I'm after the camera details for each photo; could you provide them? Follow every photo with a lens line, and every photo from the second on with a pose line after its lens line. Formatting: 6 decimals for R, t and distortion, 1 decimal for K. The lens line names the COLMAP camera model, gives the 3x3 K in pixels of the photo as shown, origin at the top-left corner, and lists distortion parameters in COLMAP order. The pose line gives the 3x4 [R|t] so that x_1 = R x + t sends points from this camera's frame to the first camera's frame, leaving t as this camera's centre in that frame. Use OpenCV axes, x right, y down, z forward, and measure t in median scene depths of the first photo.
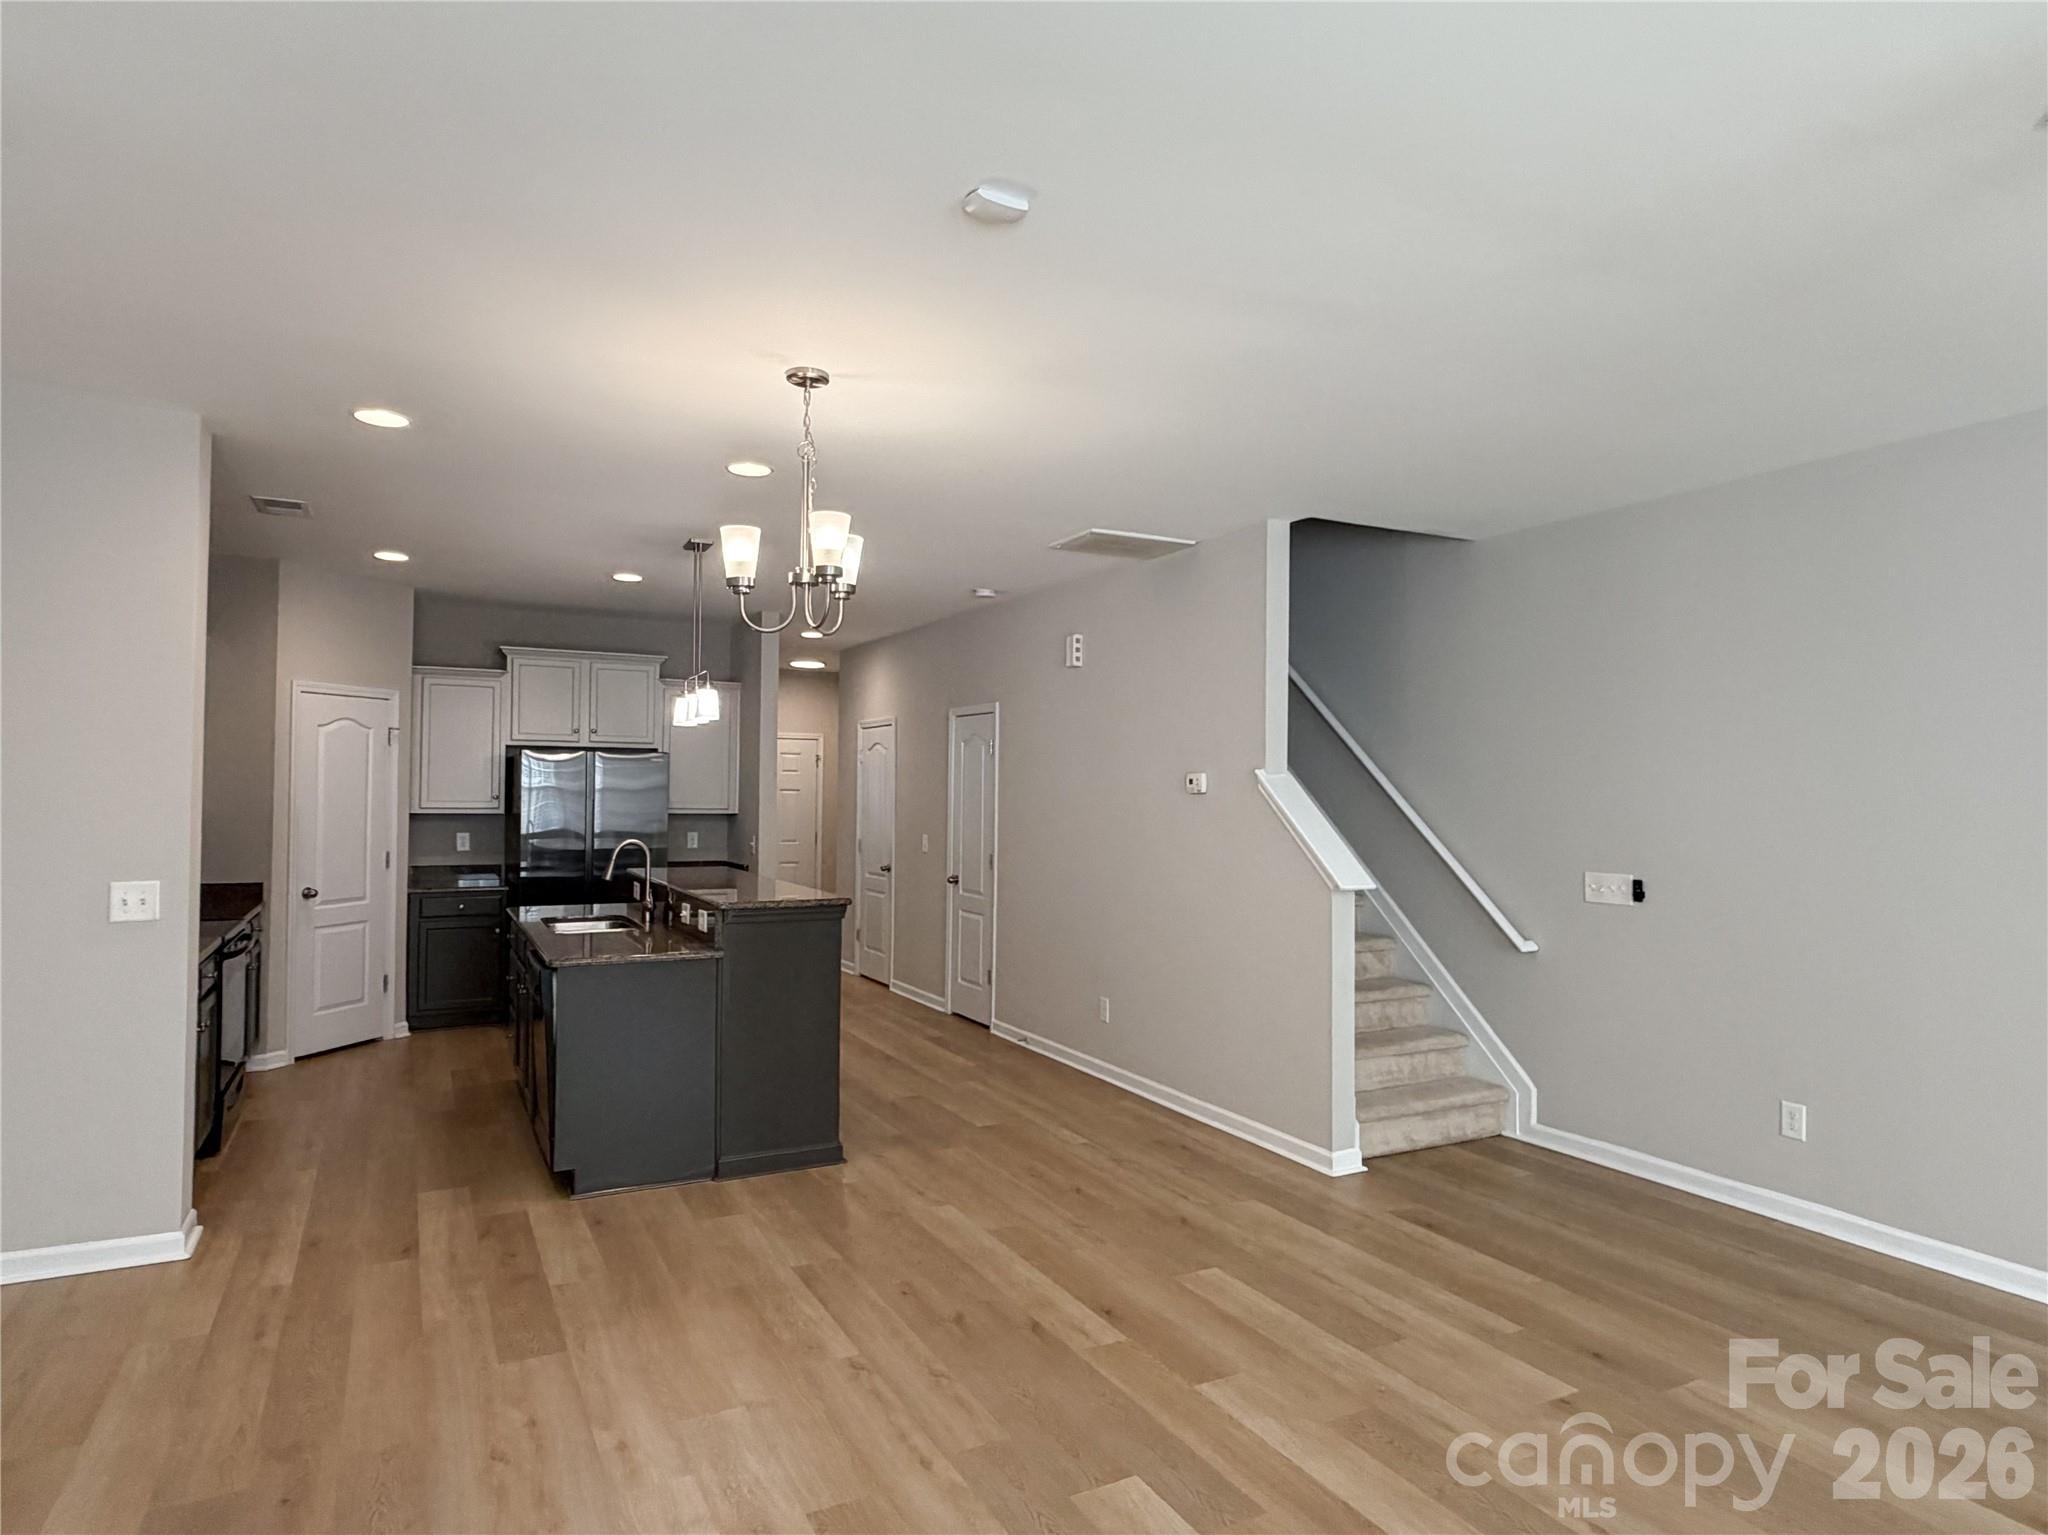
lens RADIAL K [[1173.9, 0, 1026.5], [0, 1173.9, 777.0], [0, 0, 1]] dist [-0.004800, 0.003086]
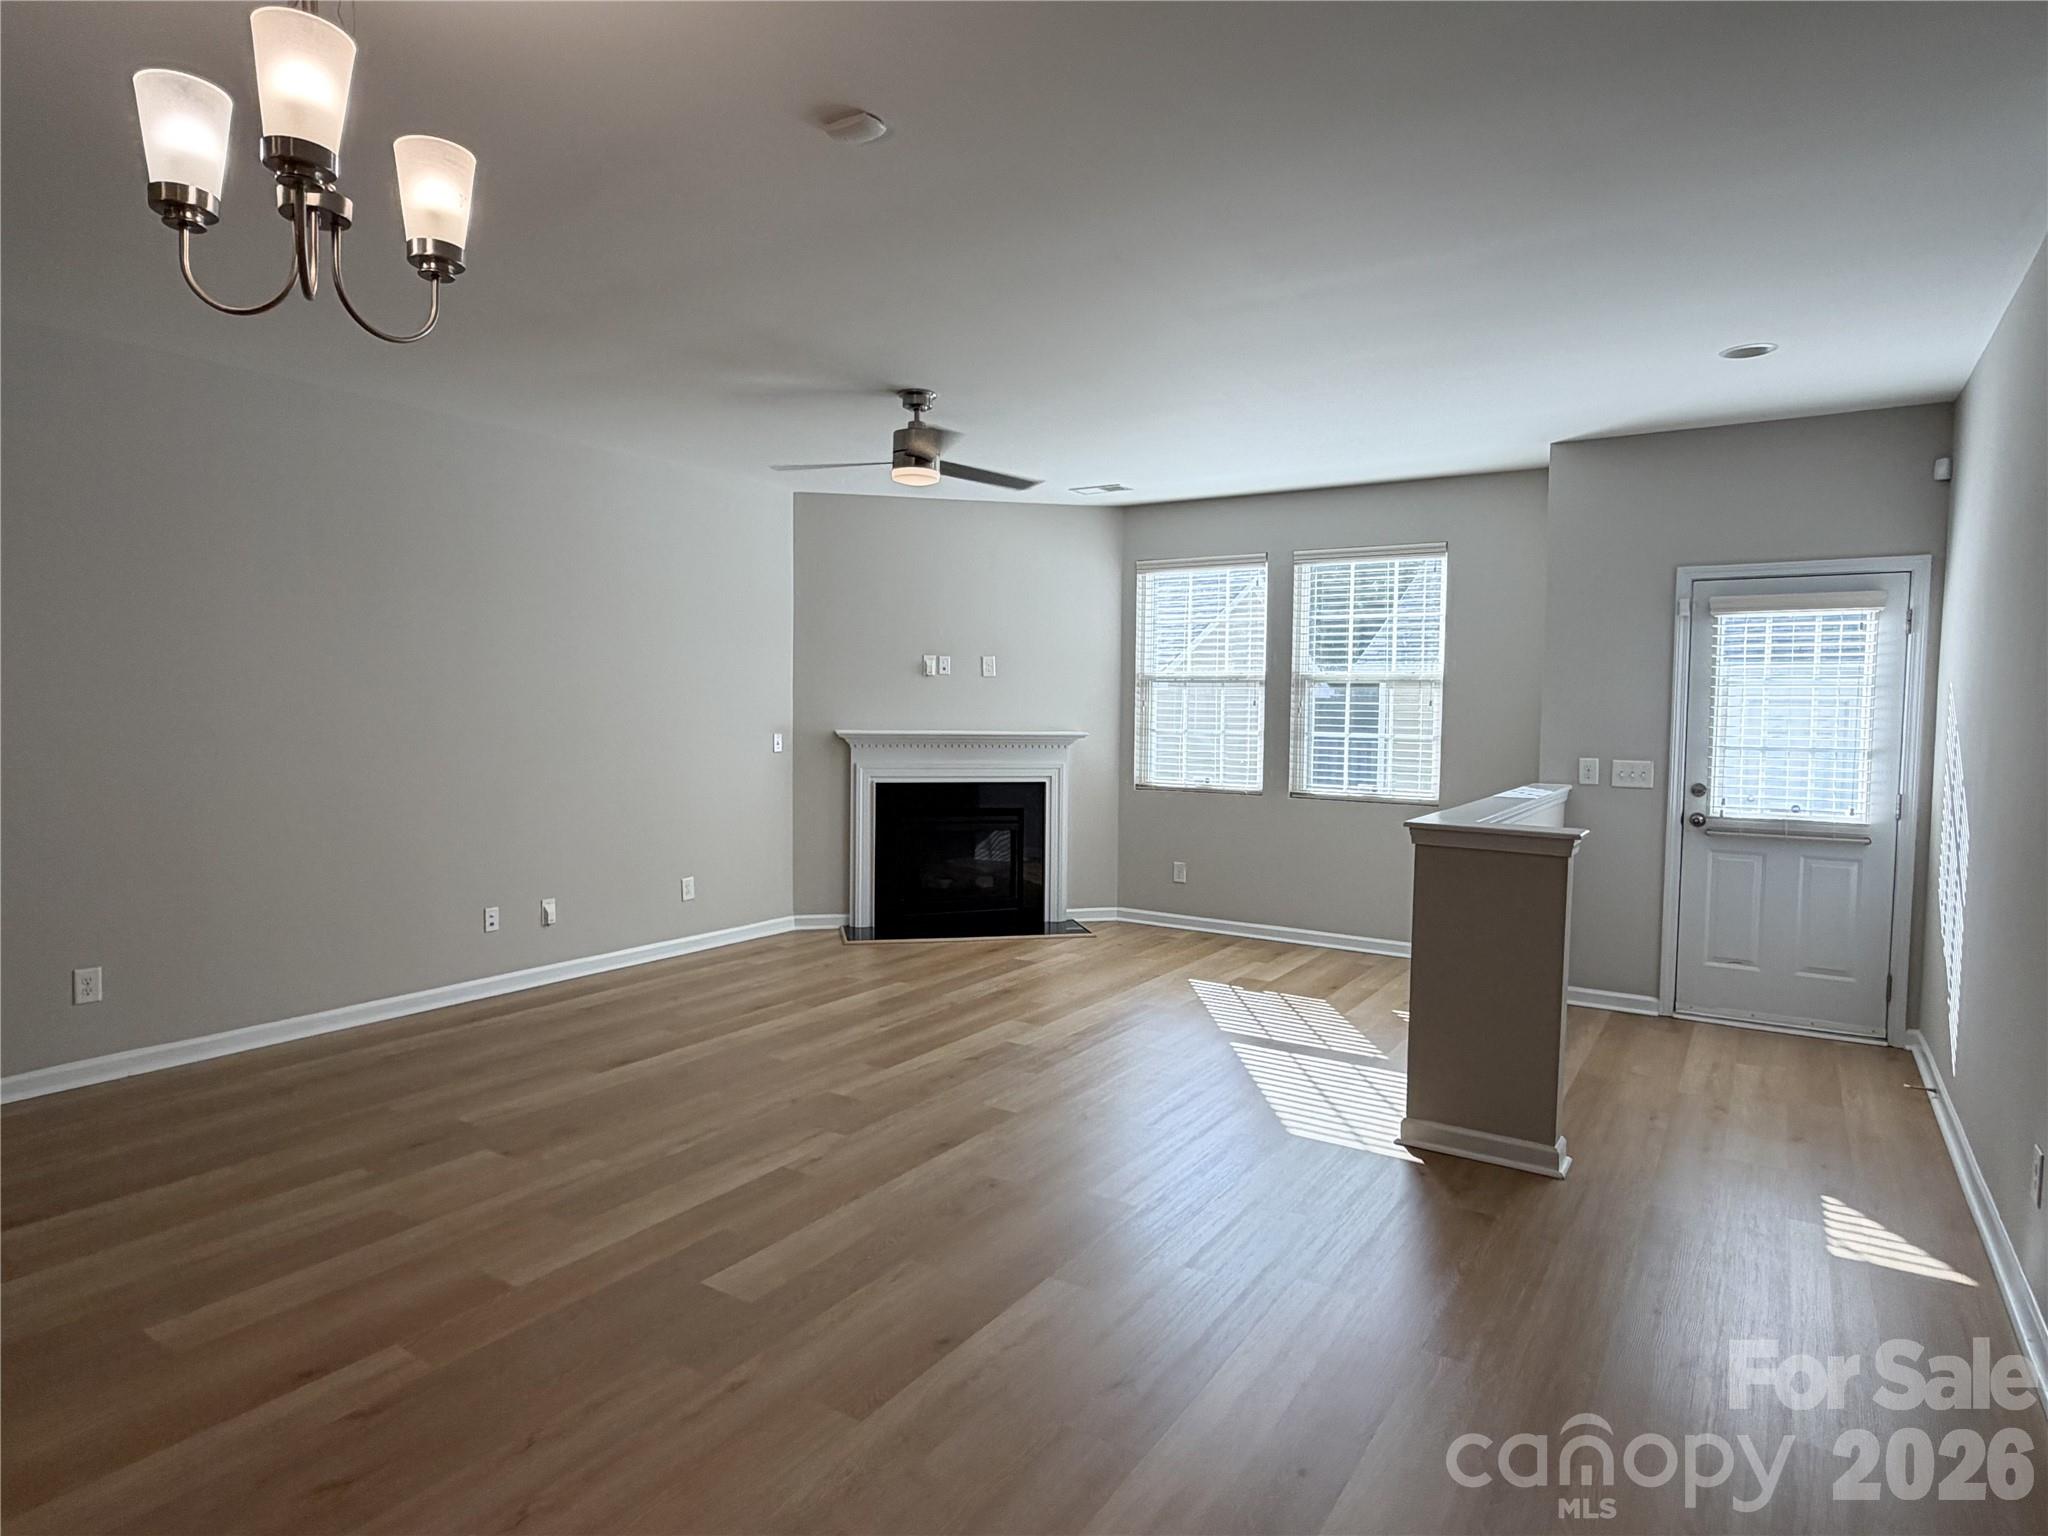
lens RADIAL K [[1173.9, 0, 1019.8], [0, 1173.9, 745.6], [0, 0, 1]] dist [-0.004800, 0.003086]
pose [[-0.482242, -0.049981, 0.874611, -0.512715], [-0.028559, 0.998737, 0.041327, 0.016812], [-0.875572, -0.005048, -0.483061, 0.654151]]
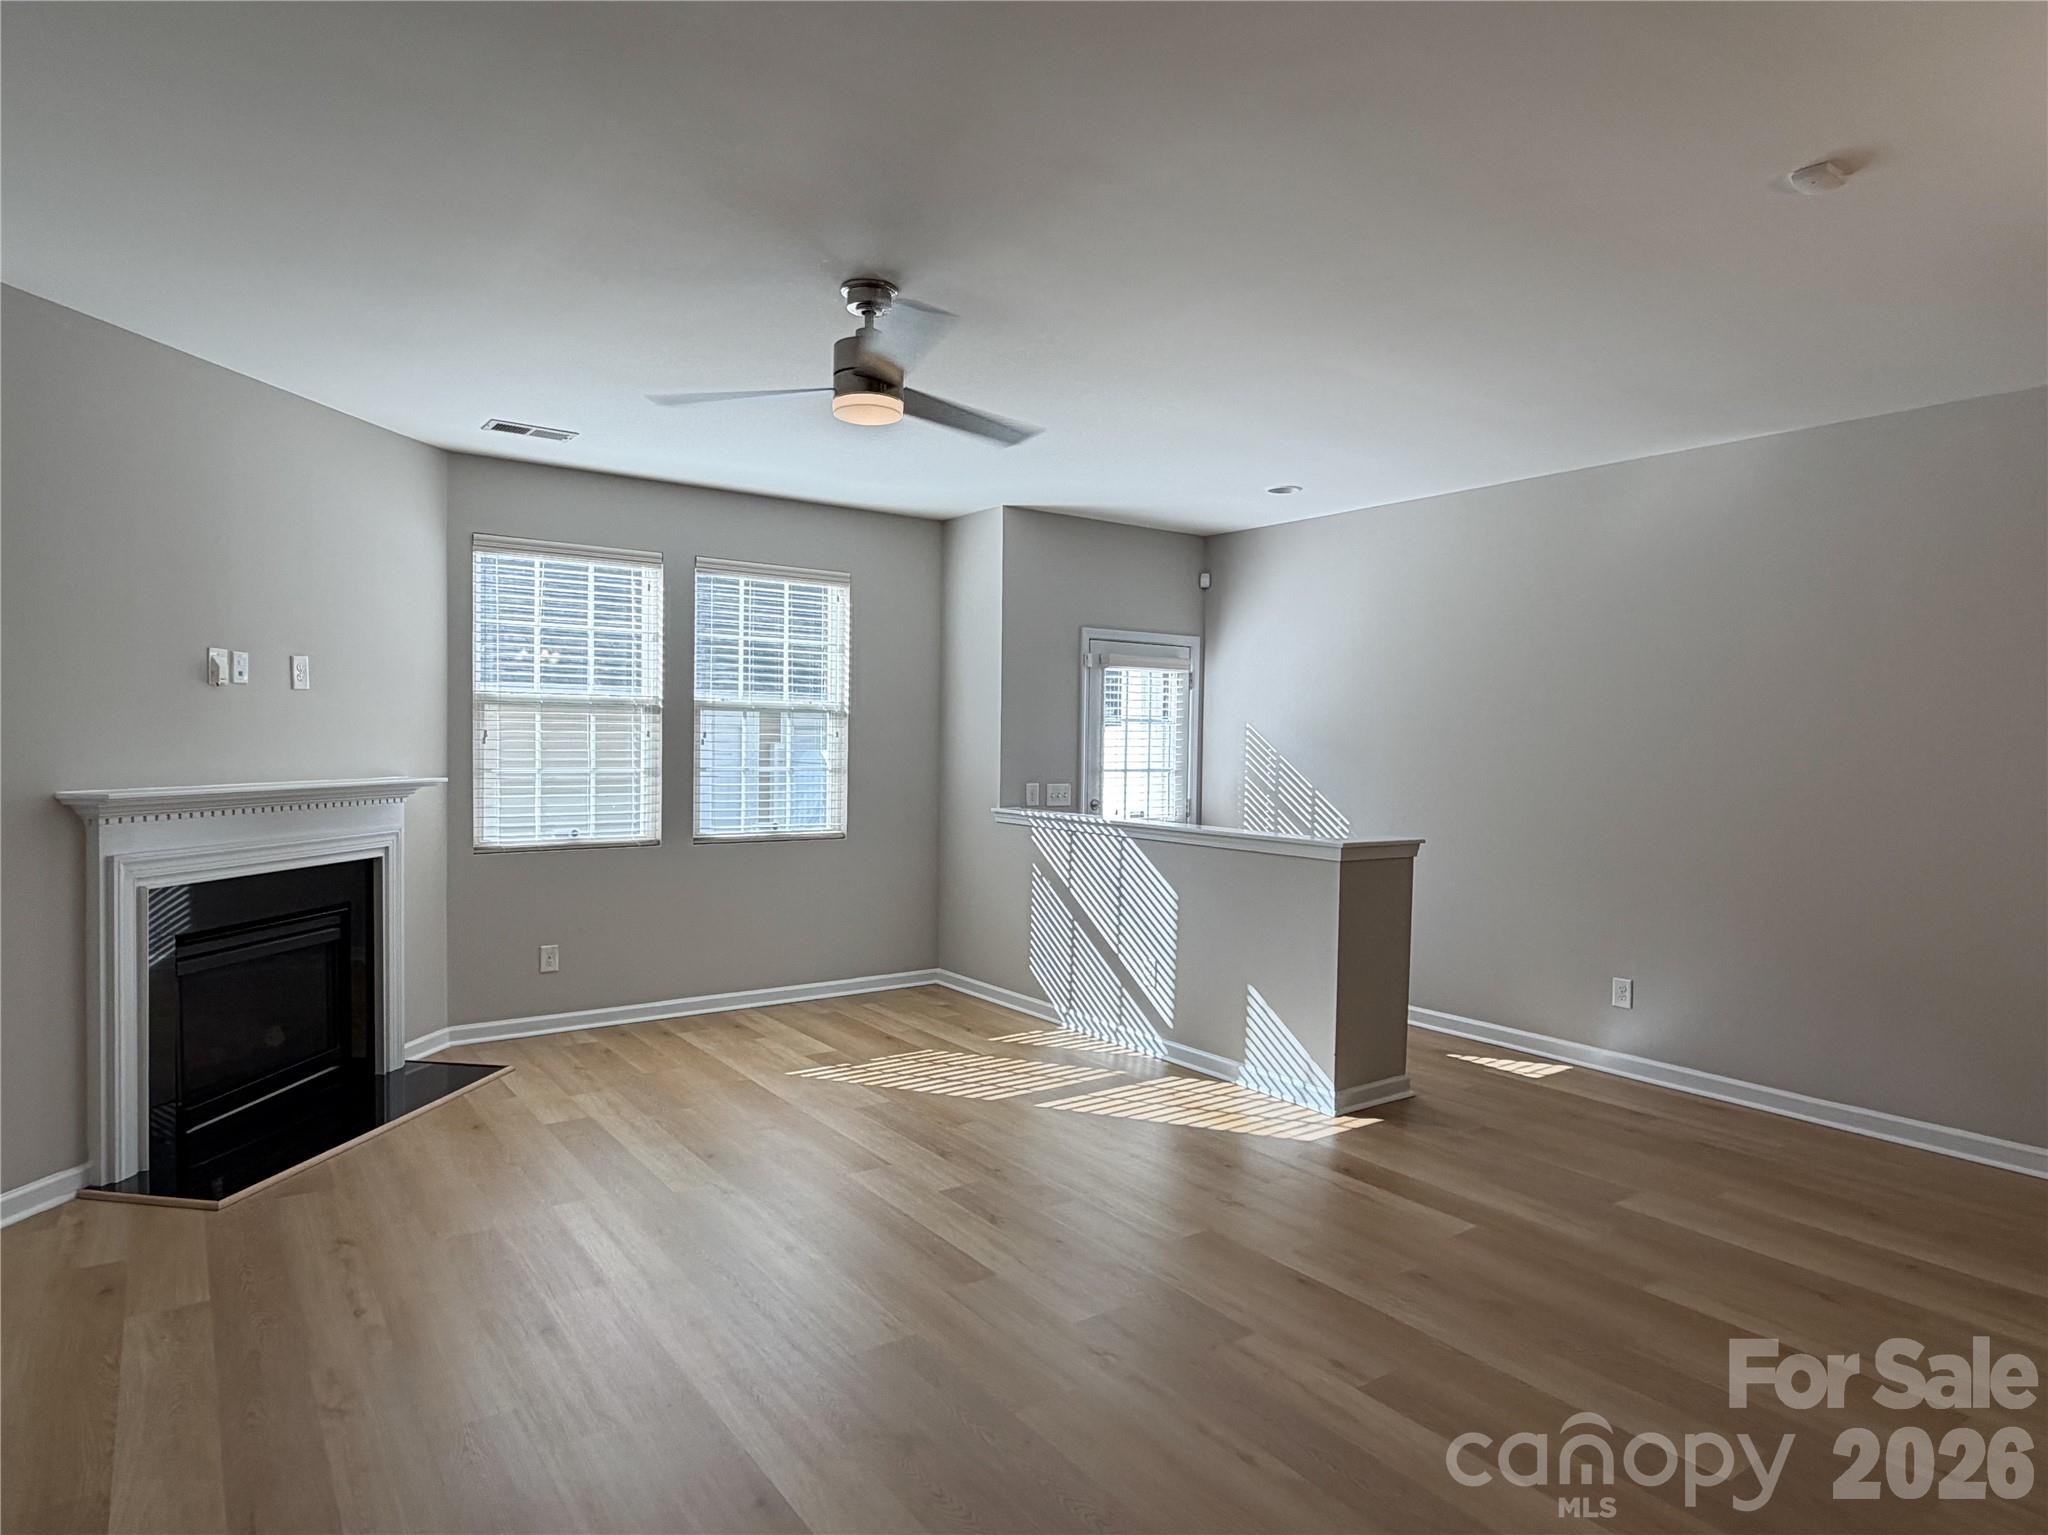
lens RADIAL K [[1173.9, 0, 1015.6], [0, 1173.9, 767.8], [0, 0, 1]] dist [-0.004800, 0.003086]
pose [[-0.990567, -0.023488, -0.134998, 0.395127], [-0.025221, 0.999620, 0.011135, 0.027772], [0.134685, 0.014435, -0.990783, 0.925701]]
